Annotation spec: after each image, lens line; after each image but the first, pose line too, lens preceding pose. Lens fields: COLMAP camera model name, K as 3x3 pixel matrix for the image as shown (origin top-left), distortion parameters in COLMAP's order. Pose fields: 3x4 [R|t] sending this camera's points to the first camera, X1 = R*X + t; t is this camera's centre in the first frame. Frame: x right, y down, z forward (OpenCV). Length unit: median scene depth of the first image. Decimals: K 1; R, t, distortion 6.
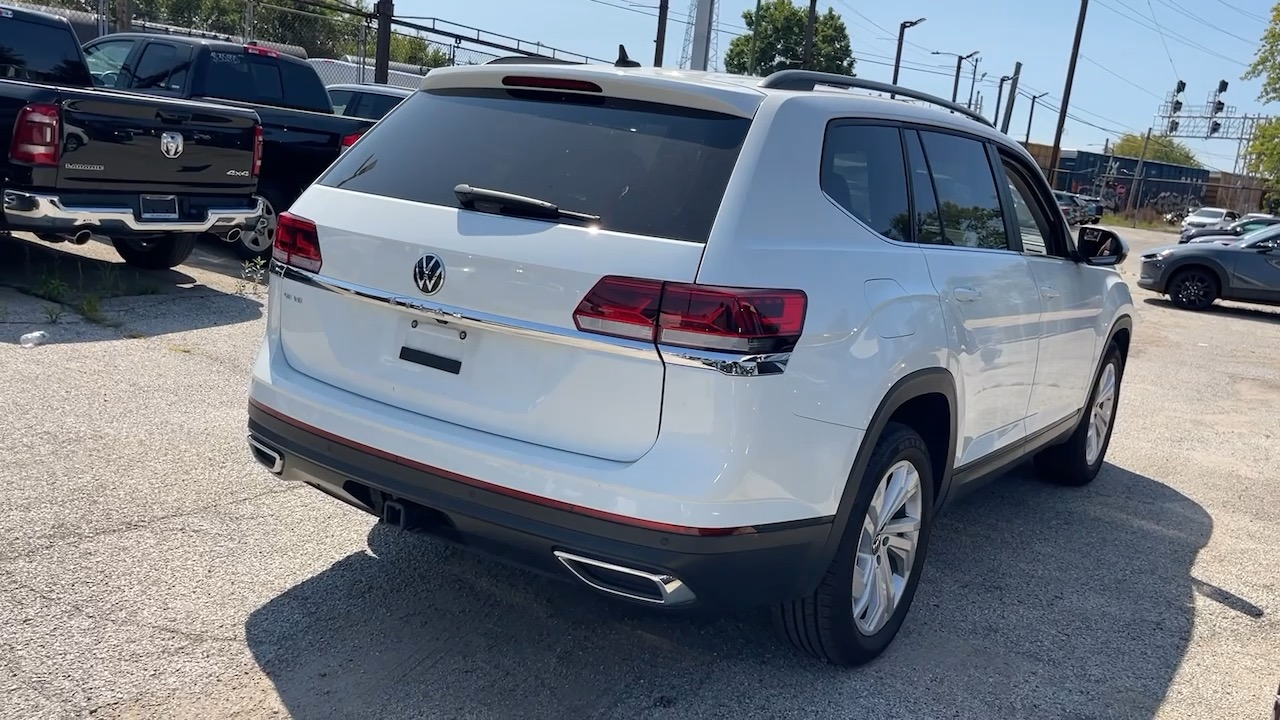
lens RADIAL K [[1111.4, 0, 642.8], [0, 1111.4, 359.8], [0, 0, 1]] dist [0.046748, -0.037352]
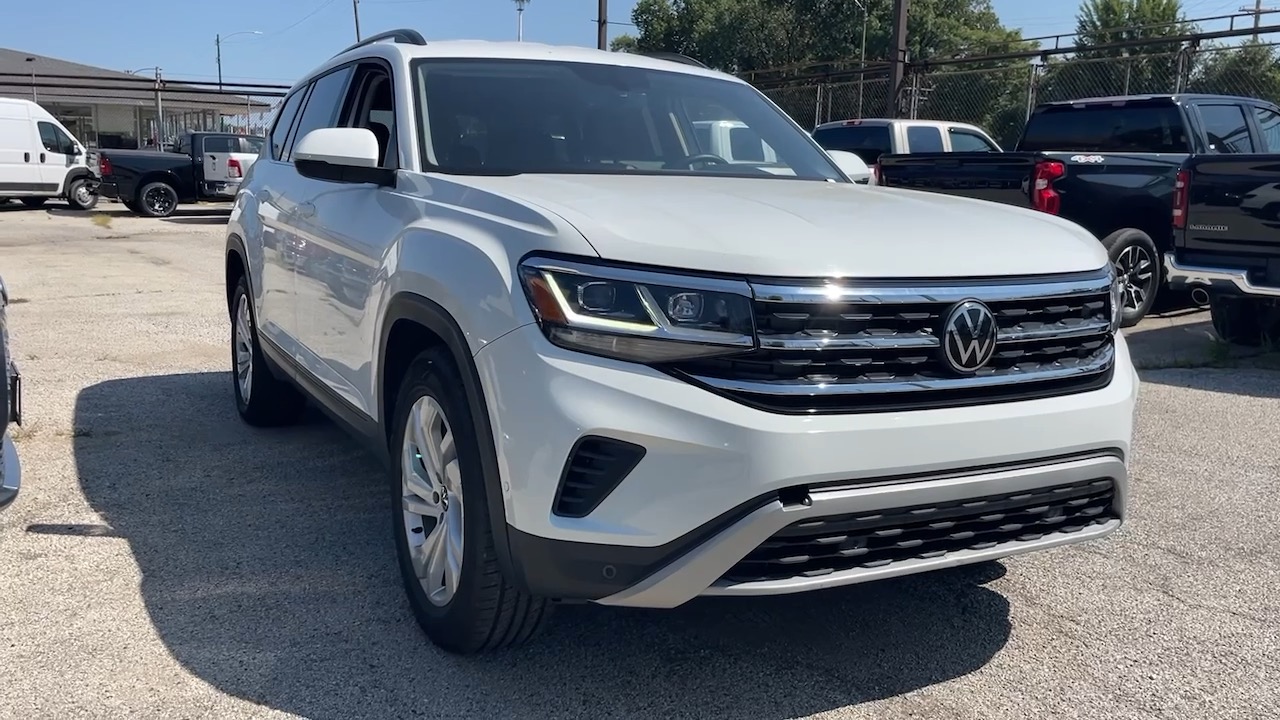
lens RADIAL K [[1111.4, 0, 635.3], [0, 1111.4, 366.2], [0, 0, 1]] dist [0.046748, -0.037352]
pose [[-0.469329, 0.024349, -0.882688, 1.191441], [-0.226564, 0.962836, 0.147025, -0.150641], [0.853463, 0.268988, -0.446370, 1.907393]]
